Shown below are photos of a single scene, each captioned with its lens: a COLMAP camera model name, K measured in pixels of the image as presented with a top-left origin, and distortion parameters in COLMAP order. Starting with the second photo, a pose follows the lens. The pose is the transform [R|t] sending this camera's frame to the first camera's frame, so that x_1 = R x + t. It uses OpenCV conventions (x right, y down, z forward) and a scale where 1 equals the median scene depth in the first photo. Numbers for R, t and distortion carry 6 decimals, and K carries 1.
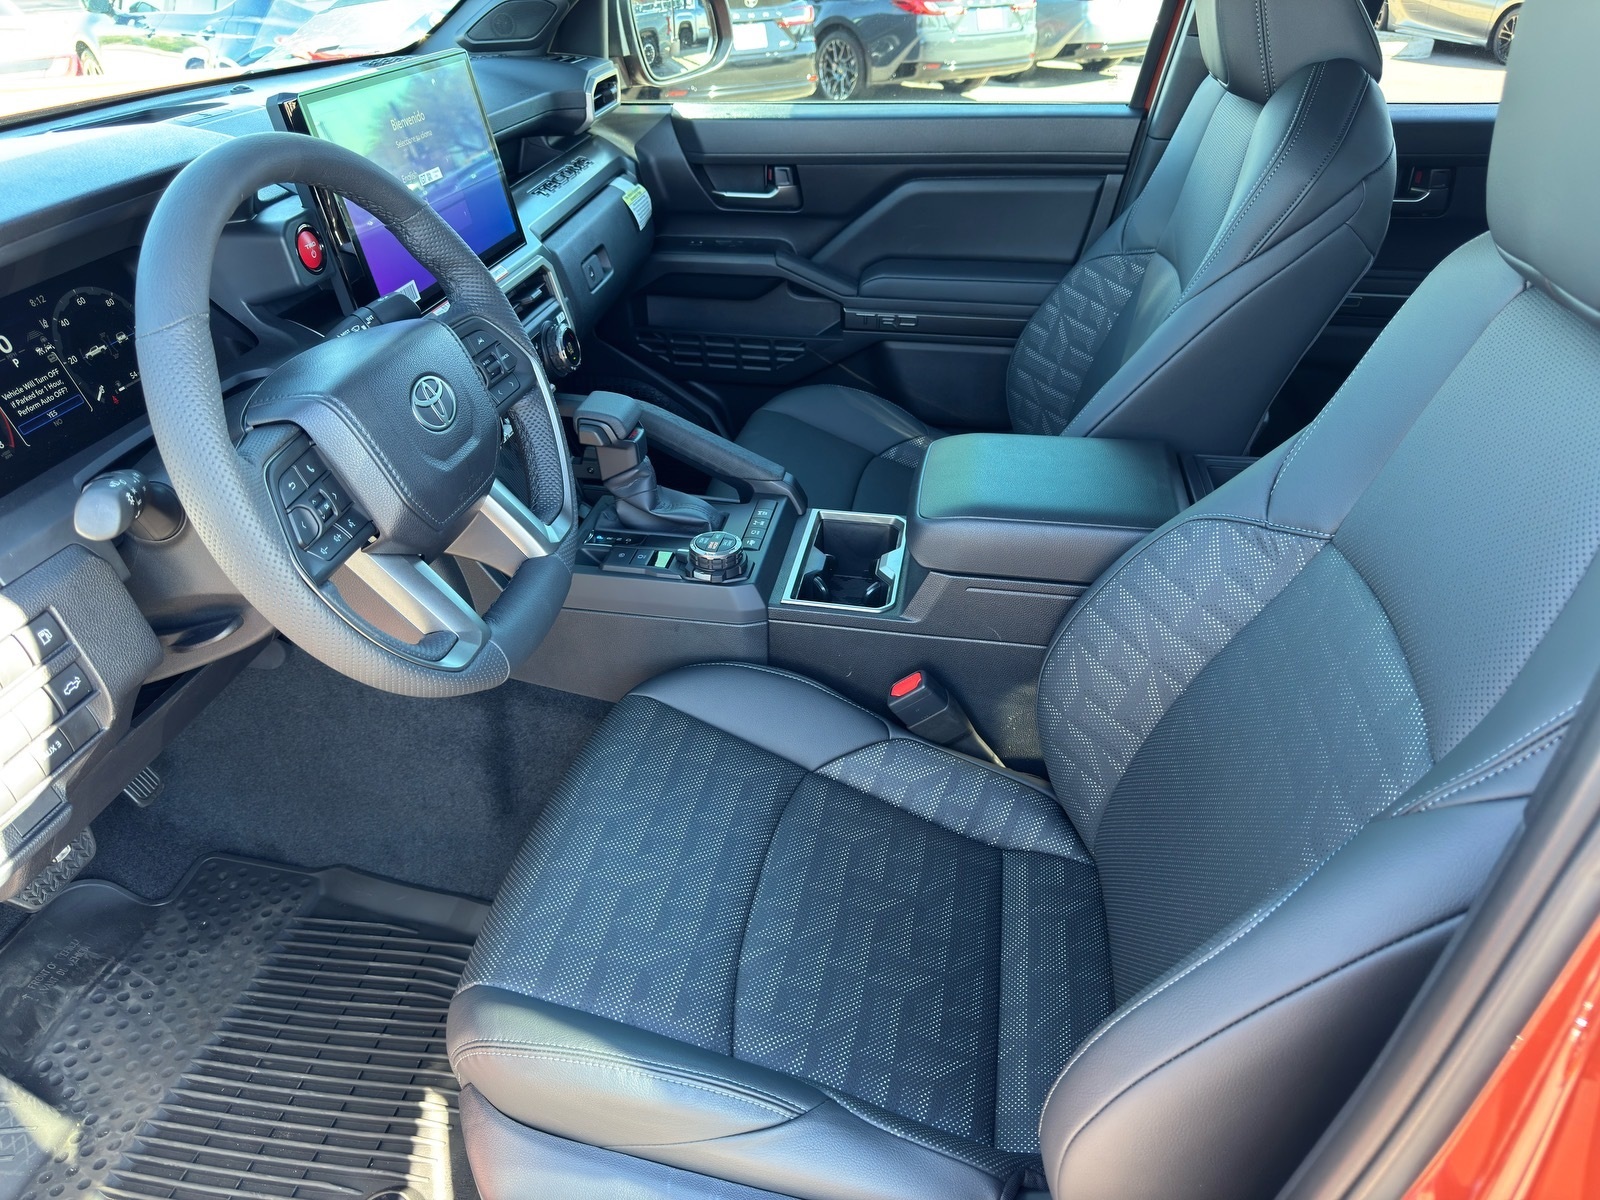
lens RADIAL K [[1134.1, 0, 775.0], [0, 1134.1, 592.1], [0, 0, 1]] dist [0.002912, -0.006259]
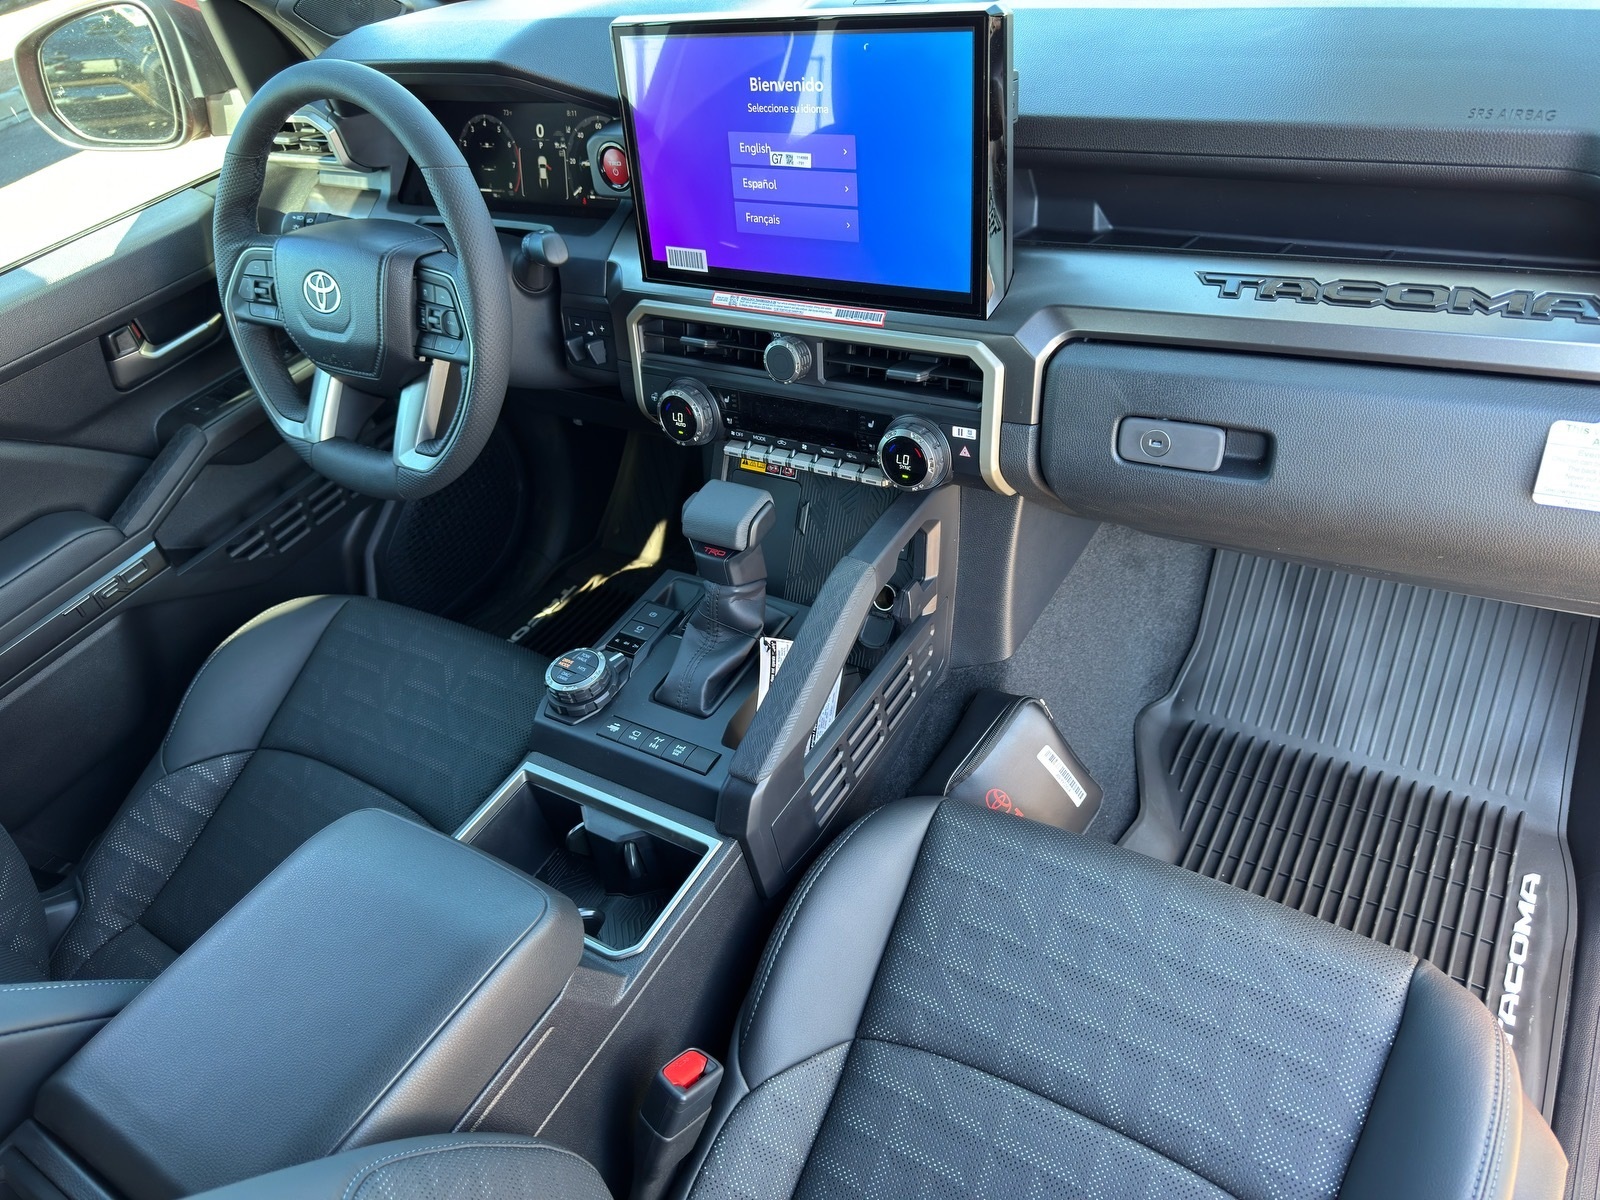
lens RADIAL K [[1133.2, 0, 808.1], [0, 1133.2, 600.4], [0, 0, 1]] dist [0.037425, -0.053733]
pose [[-0.364518, 0.656609, -0.660297, 0.386602], [-0.317761, 0.578814, 0.751001, -0.721526], [0.875303, 0.483570, -0.002344, 1.056700]]
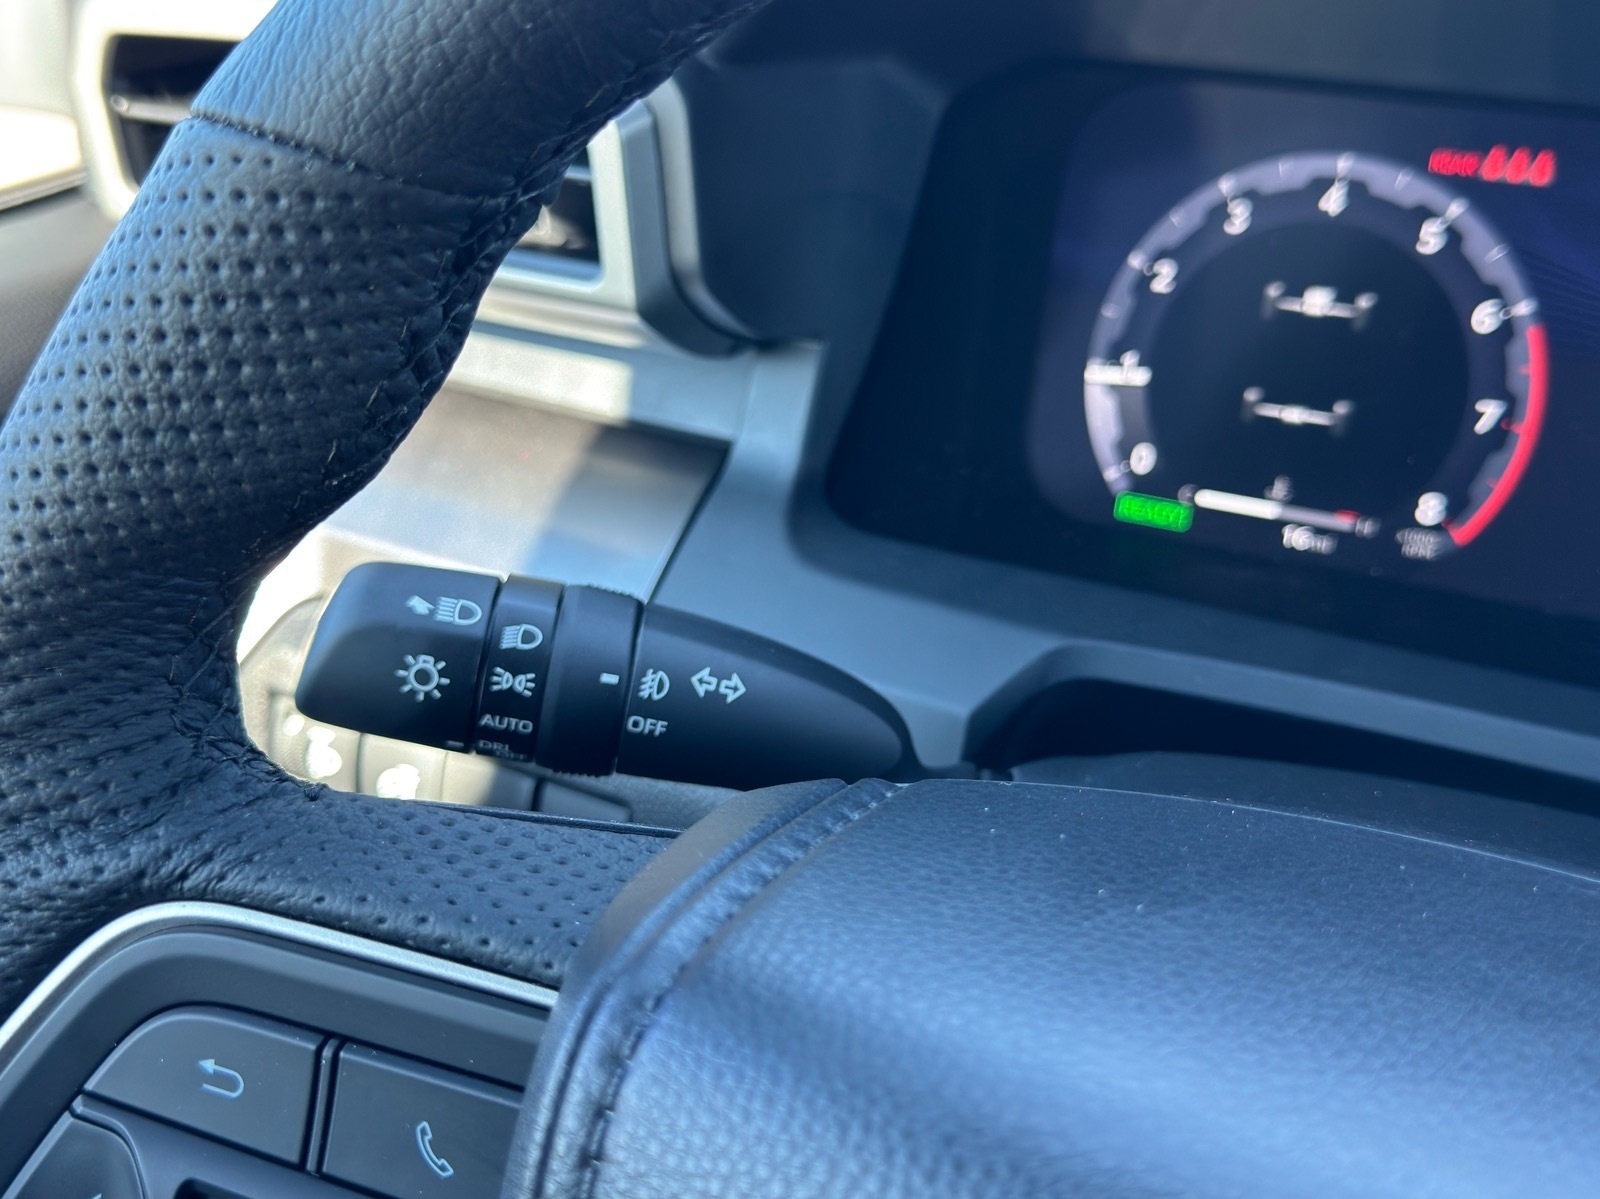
lens RADIAL K [[1762.2, 0, 800.0], [0, 1762.2, 599.5], [0, 0, 1]] dist [0.153704, -0.442804]
pose [[-0.333040, 0.458300, -0.824042, -0.131174], [-0.461088, 0.683159, 0.566297, -0.200140], [0.822485, 0.568555, -0.016203, 0.562184]]
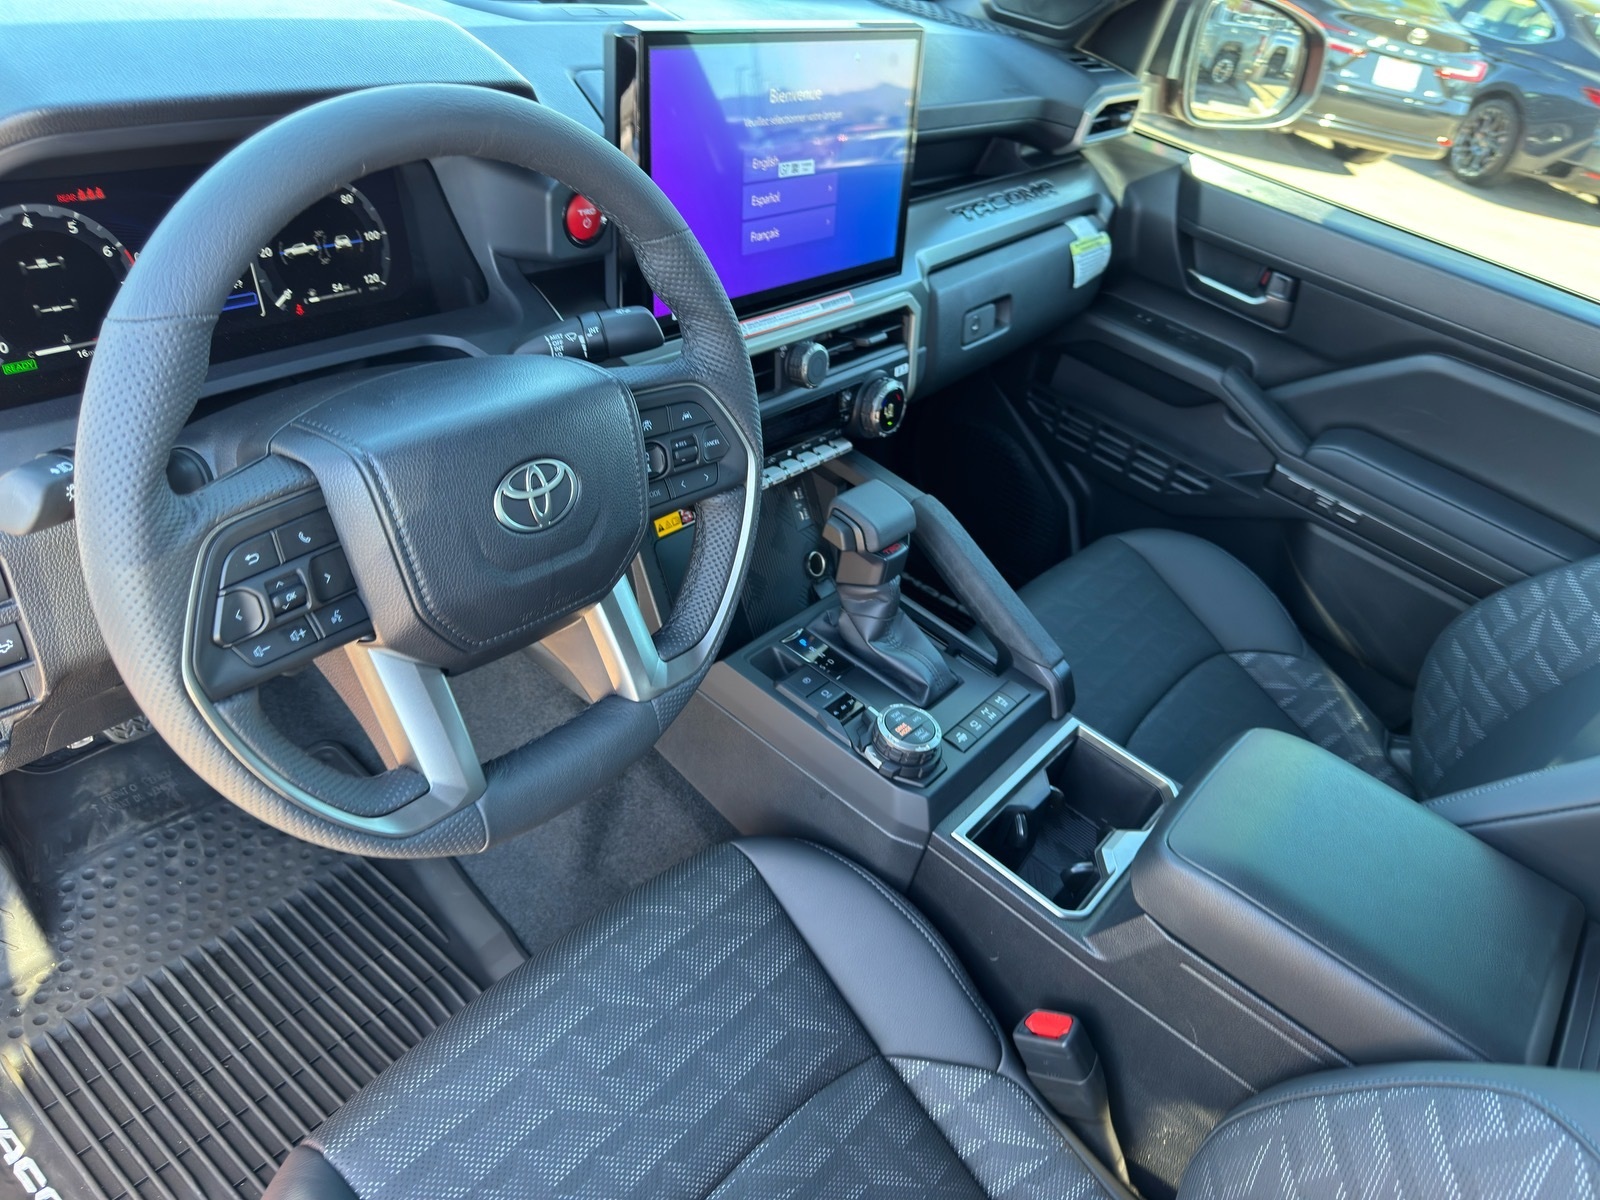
lens RADIAL K [[1133.2, 0, 808.1], [0, 1133.2, 600.4], [0, 0, 1]] dist [0.037425, -0.053733]
pose [[0.855618, 0.441568, -0.270065, 0.055582], [-0.429129, 0.896895, 0.106897, -0.164917], [0.289422, 0.024430, 0.956890, 0.209569]]
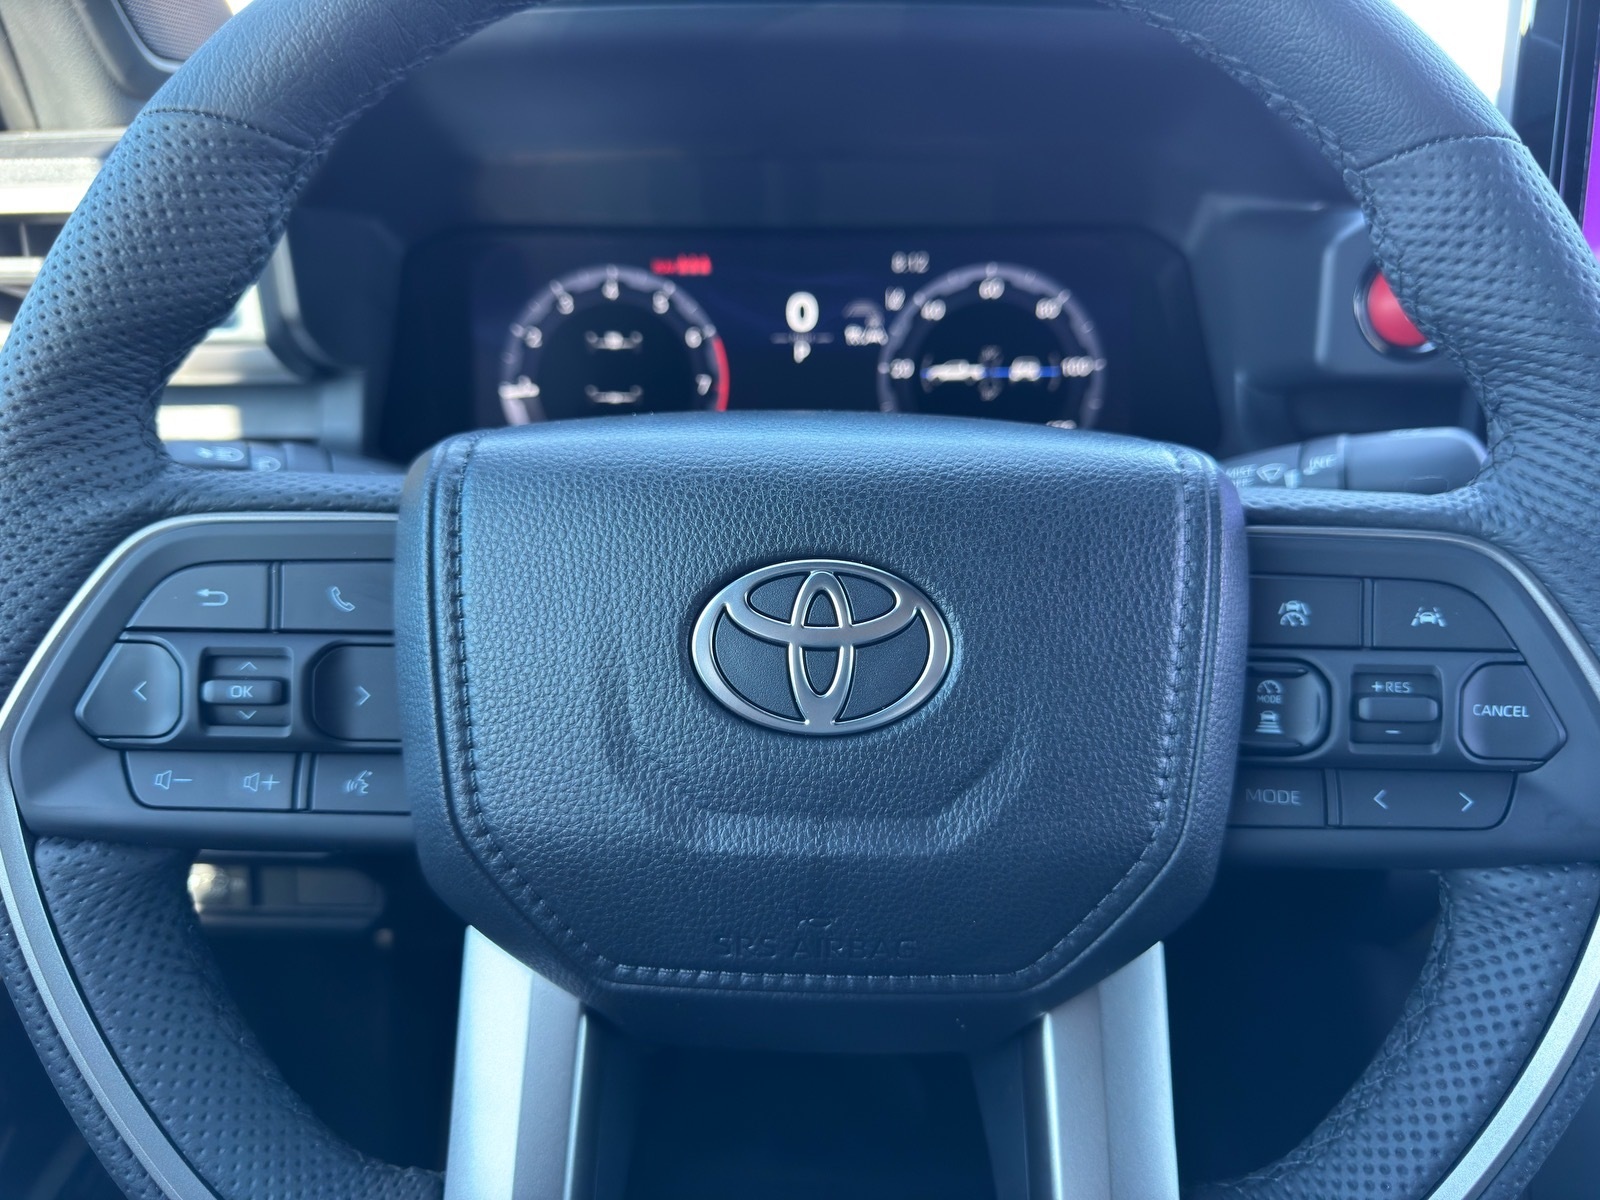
lens RADIAL K [[1173.3, 0, 811.3], [0, 1173.3, 611.6], [0, 0, 1]] dist [-0.000257, -0.042025]
pose [[0.176757, 0.376089, -0.909568, -0.014615], [-0.511236, 0.824761, 0.241674, -0.155817], [0.841068, 0.422286, 0.338052, 0.561121]]
